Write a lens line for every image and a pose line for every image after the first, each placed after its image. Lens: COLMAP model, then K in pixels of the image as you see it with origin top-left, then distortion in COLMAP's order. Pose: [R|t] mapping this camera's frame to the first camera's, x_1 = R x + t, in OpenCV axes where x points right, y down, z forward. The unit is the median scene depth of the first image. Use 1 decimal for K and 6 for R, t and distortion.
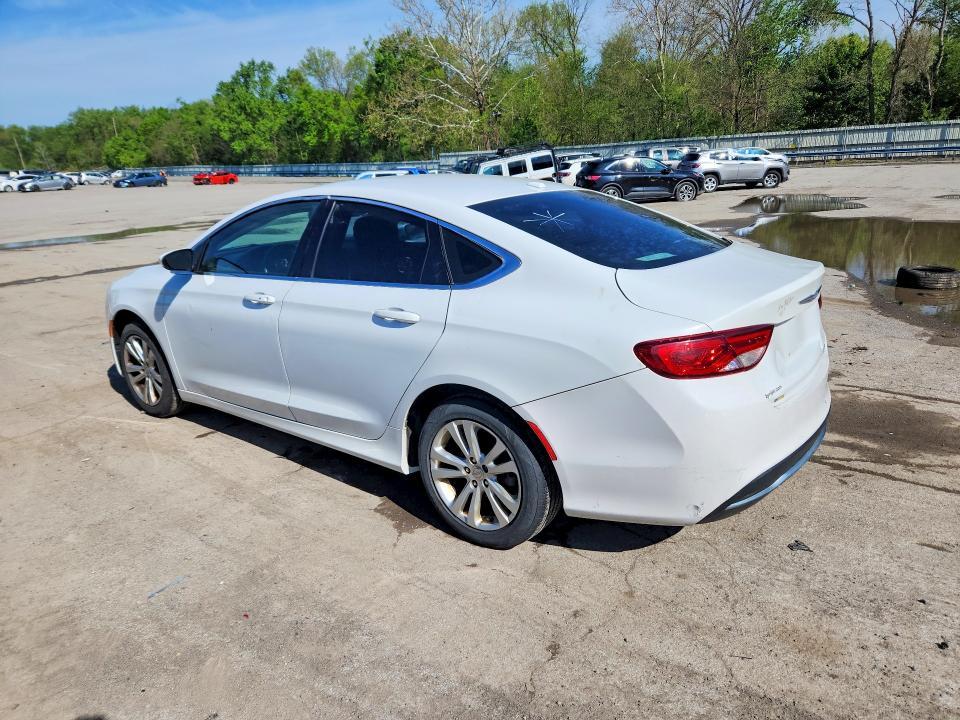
lens RADIAL K [[649.6, 0, 476.0], [0, 649.6, 364.3], [0, 0, 1]] dist [0.041464, -0.025277]
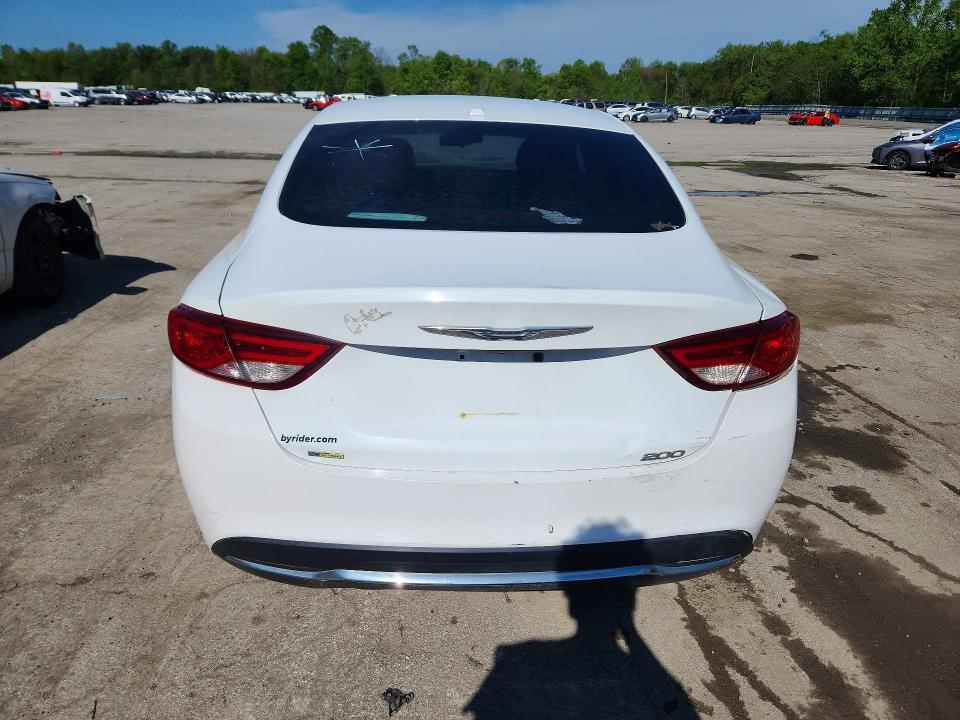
lens RADIAL K [[649.6, 0, 478.0], [0, 649.6, 361.0], [0, 0, 1]] dist [0.041464, -0.025277]
pose [[0.649497, 0.321196, -0.689193, 0.048187], [-0.266560, 0.945059, 0.189234, -0.009753], [0.712109, 0.060804, 0.699431, 0.032219]]
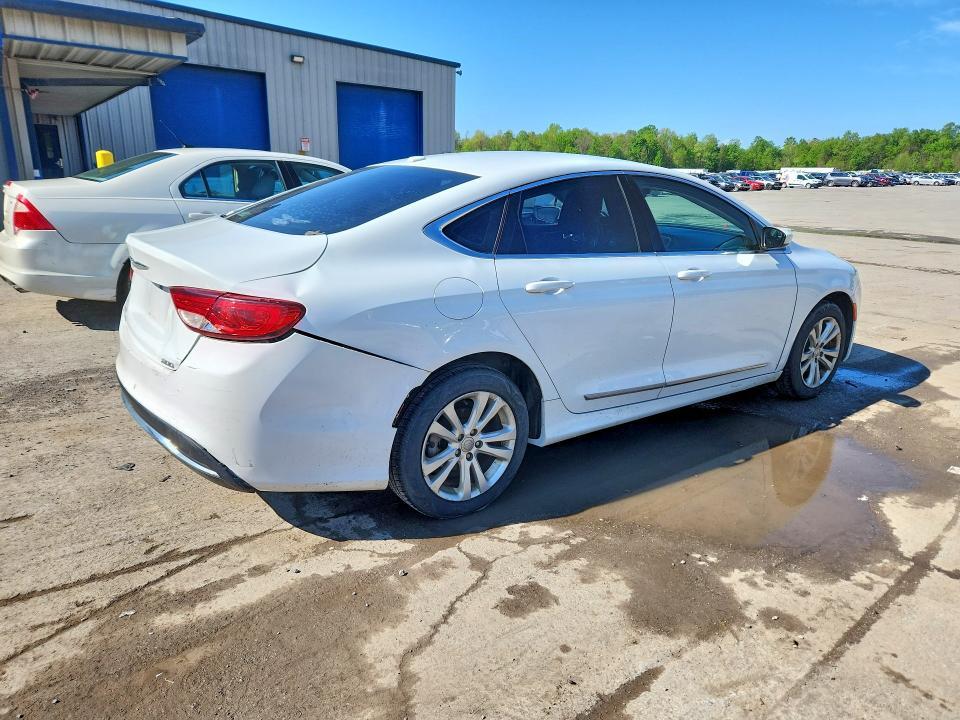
lens RADIAL K [[649.6, 0, 484.4], [0, 649.6, 360.9], [0, 0, 1]] dist [0.041464, -0.025277]
pose [[-0.276359, 0.296084, -0.914309, 0.071881], [-0.299760, 0.877342, 0.374719, -0.027526], [0.913110, 0.377630, -0.153707, 0.091858]]
